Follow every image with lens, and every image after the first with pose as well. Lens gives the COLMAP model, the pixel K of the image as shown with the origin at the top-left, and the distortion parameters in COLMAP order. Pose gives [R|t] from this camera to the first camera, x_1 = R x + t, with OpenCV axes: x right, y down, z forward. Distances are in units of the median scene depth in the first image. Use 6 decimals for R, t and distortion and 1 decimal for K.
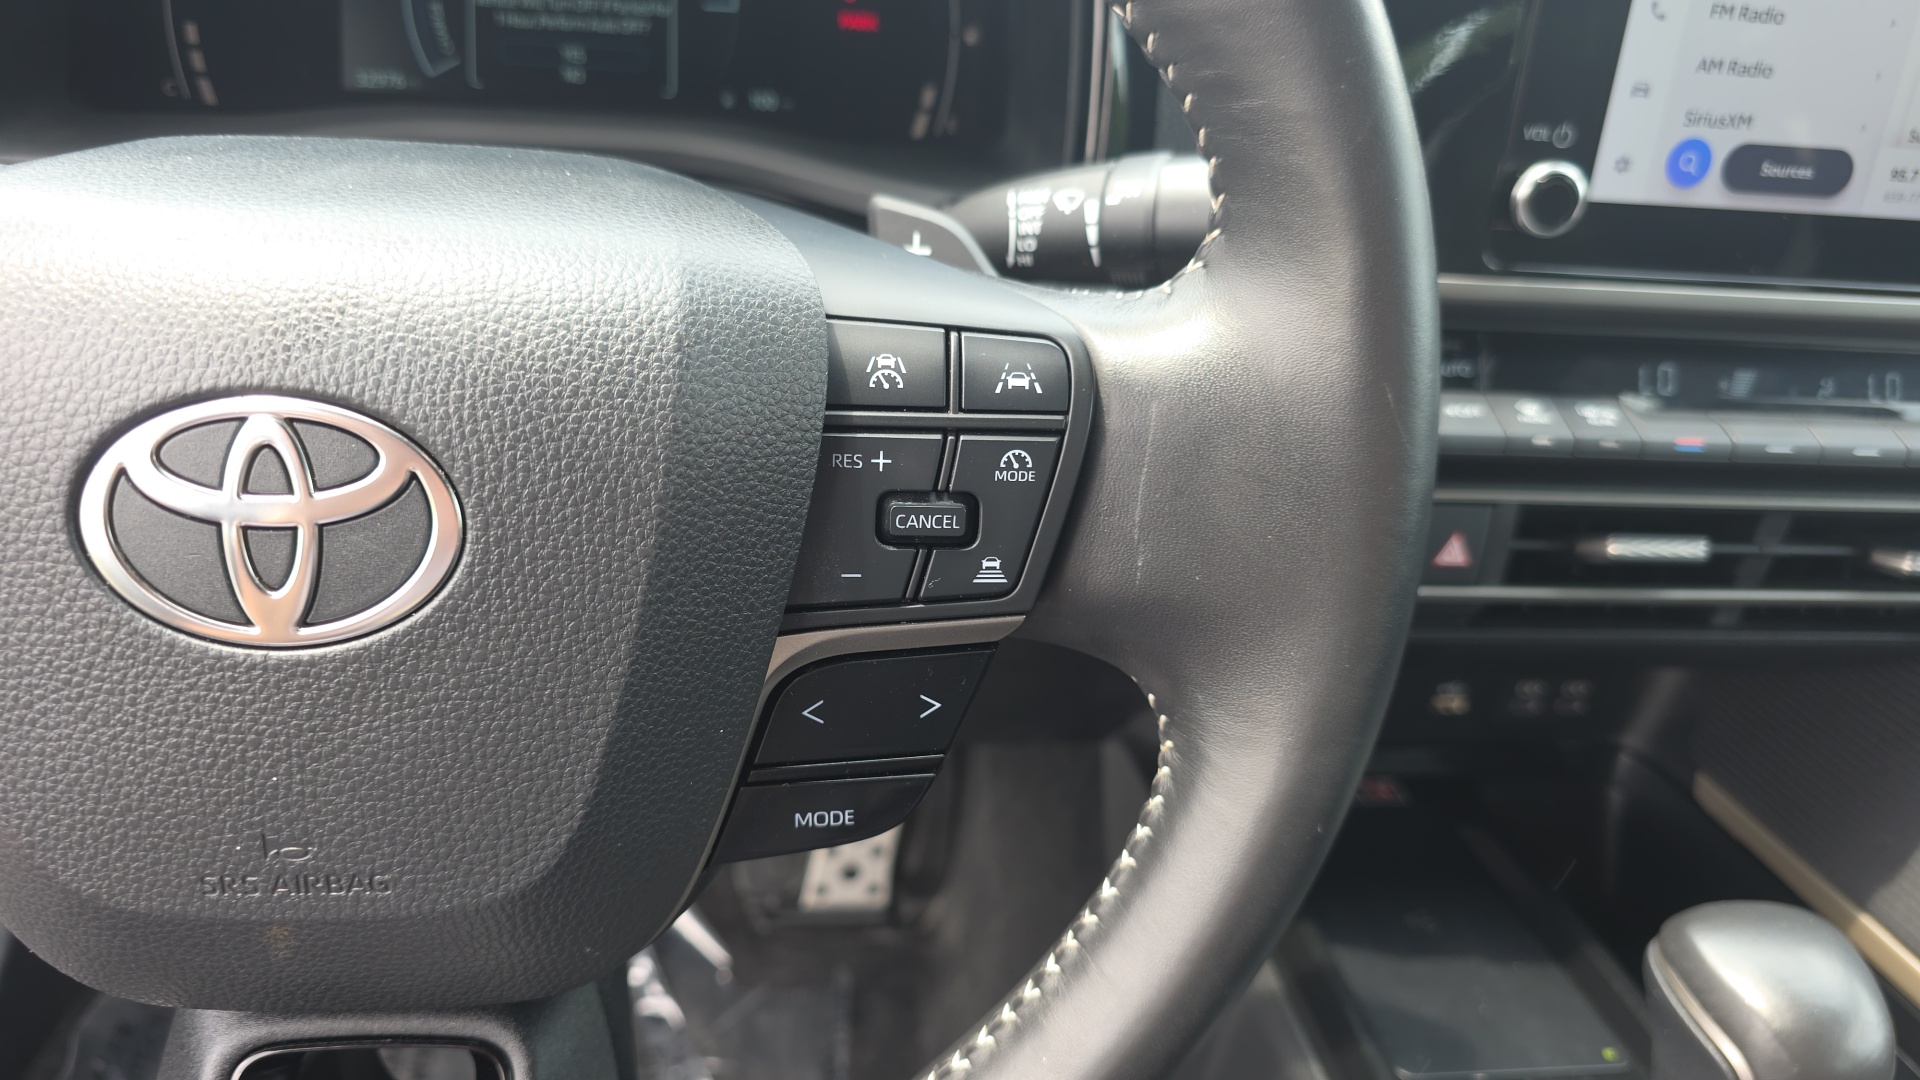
lens RADIAL K [[1350.5, 0, 937.7], [0, 1350.5, 545.9], [0, 0, 1]] dist [0.033099, -0.076669]
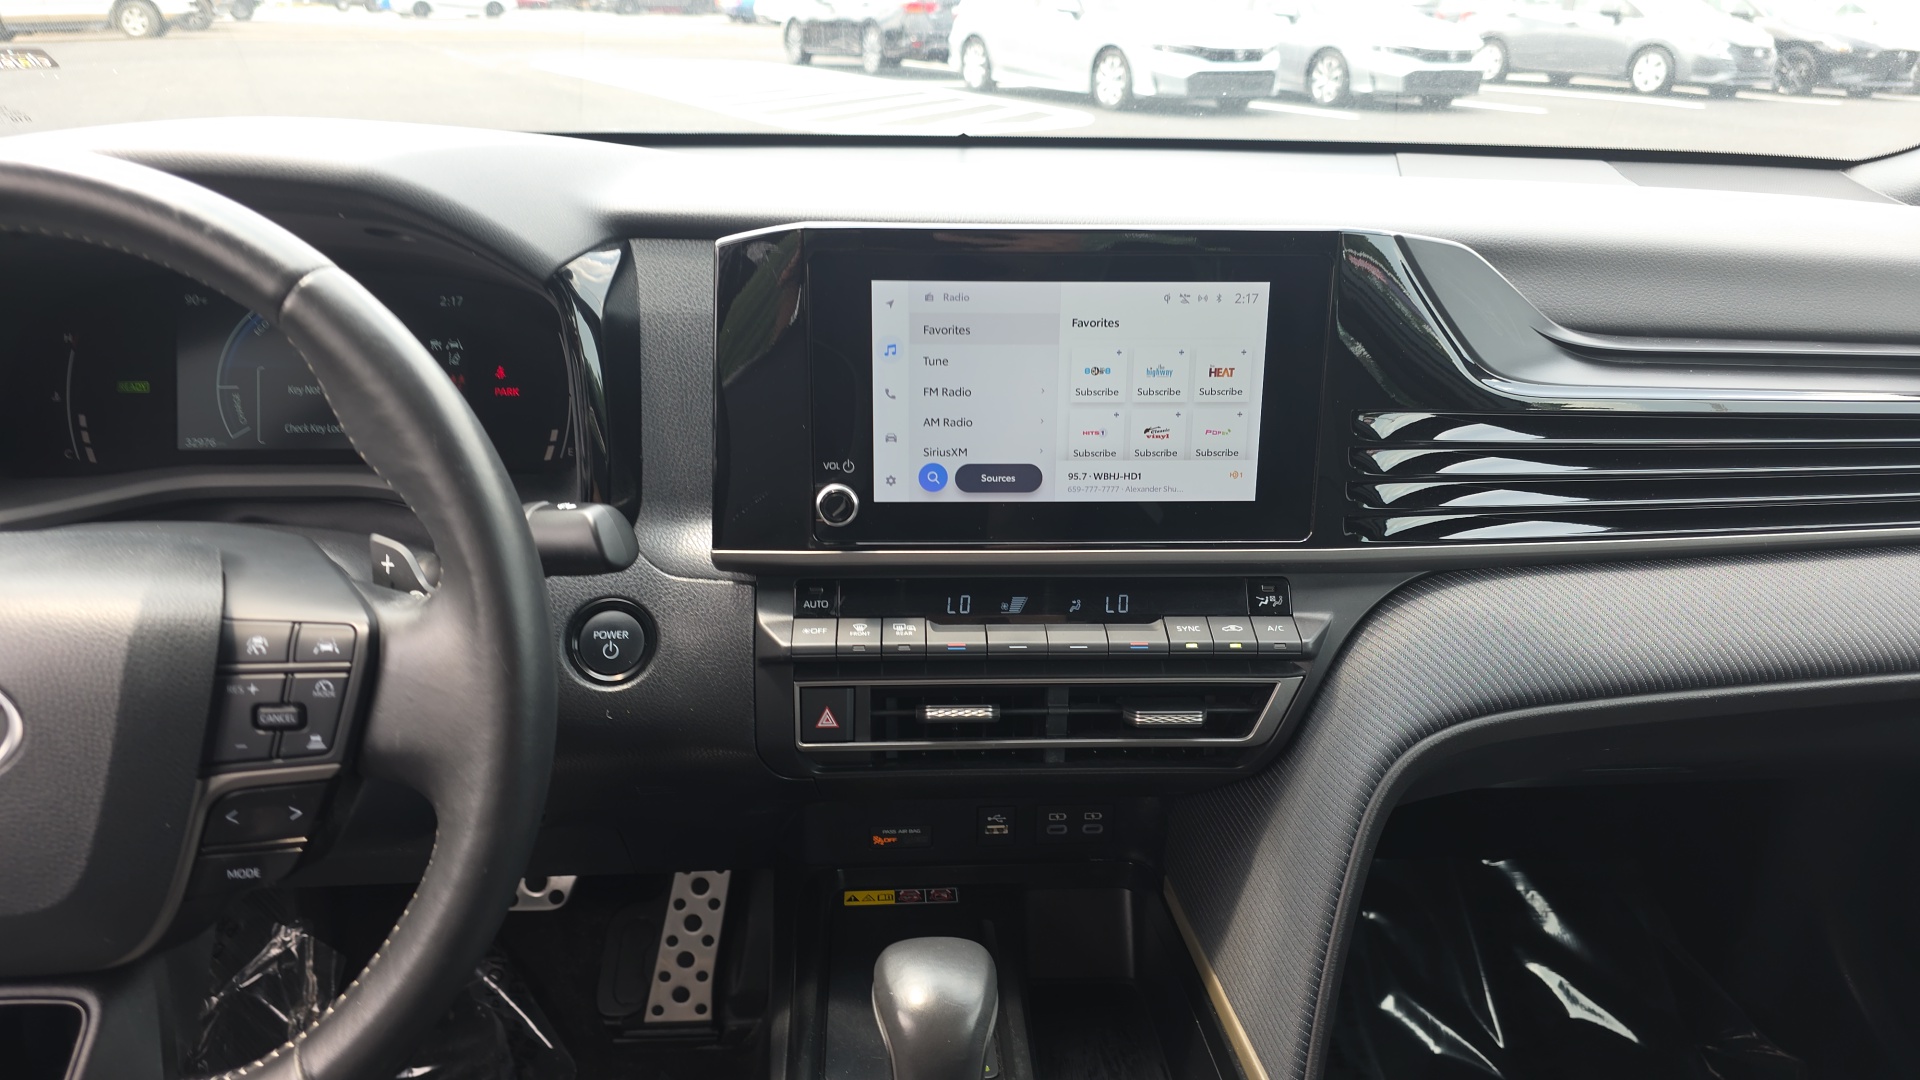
lens RADIAL K [[1302.3, 0, 965.1], [0, 1302.3, 528.6], [0, 0, 1]] dist [0.086452, -0.112104]
pose [[0.997621, -0.037220, -0.058022, 0.701044], [0.028405, 0.988882, -0.145965, 0.012135], [0.062810, 0.143969, 0.987587, -0.572819]]
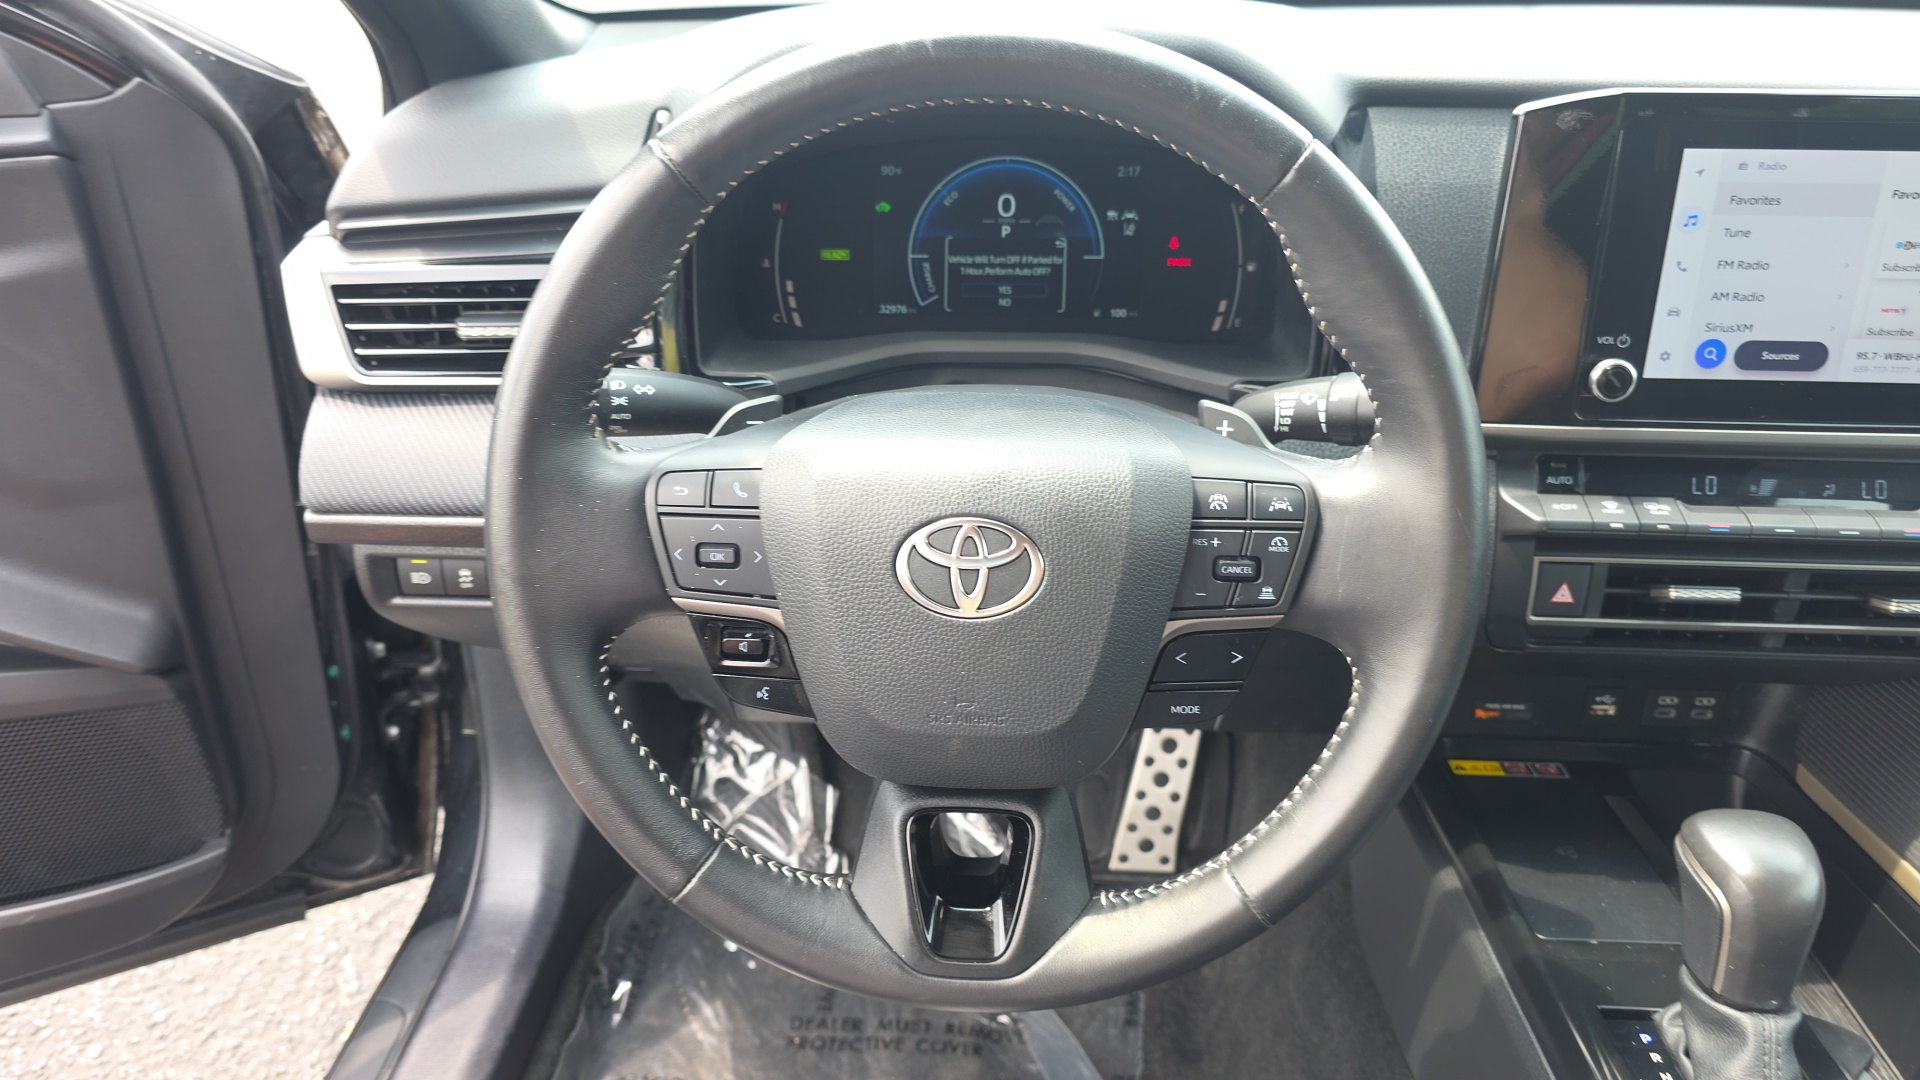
lens RADIAL K [[1313.2, 0, 960.0], [0, 1313.2, 540.0], [0, 0, 1]] dist [0.059681, -0.081143]
pose [[0.984128, 0.004683, -0.177396, -0.043856], [-0.012869, 0.998903, -0.045025, 0.021707], [0.176991, 0.046593, 0.983109, -0.720099]]
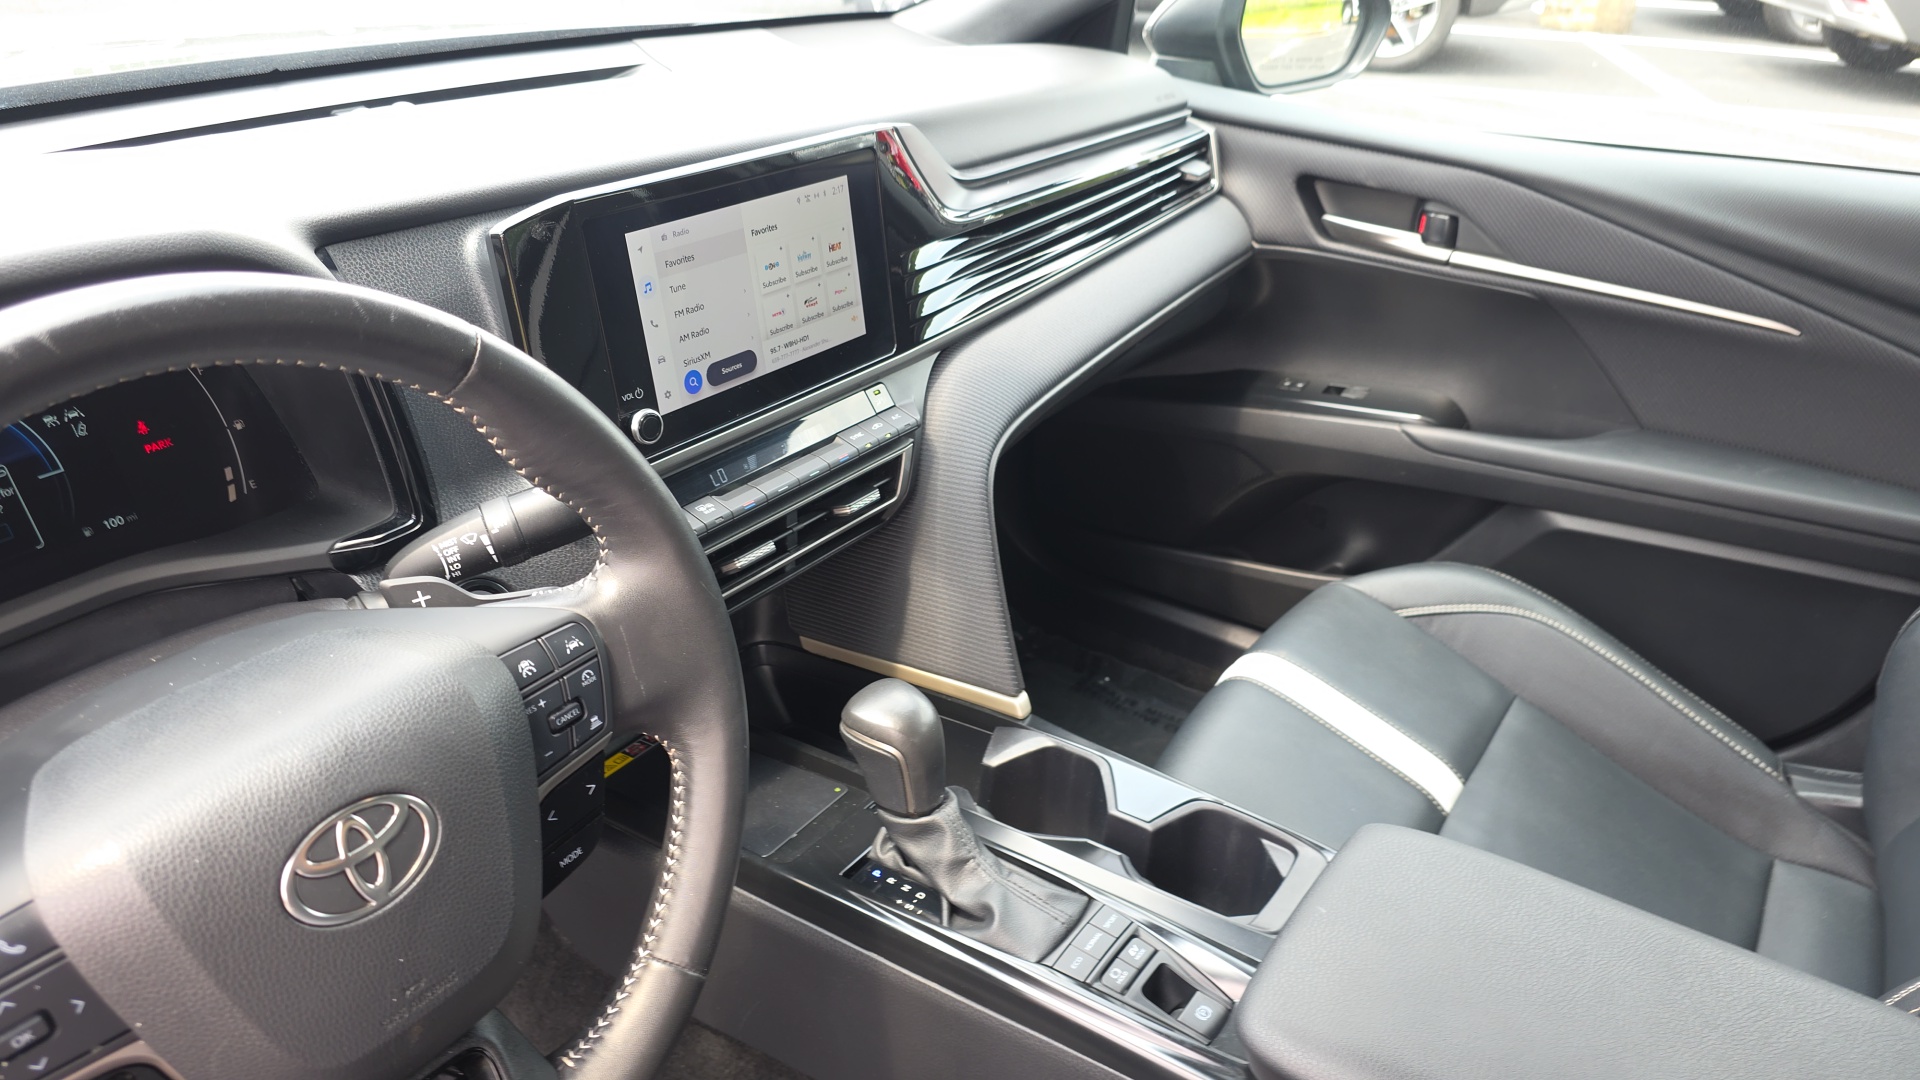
lens RADIAL K [[1304.0, 0, 970.9], [0, 1304.0, 551.1], [0, 0, 1]] dist [0.060362, -0.076012]
pose [[0.655100, -0.414483, 0.631702, -0.529976], [0.395450, 0.900523, 0.180769, -0.250727], [-0.643788, 0.131385, 0.753840, -0.734063]]
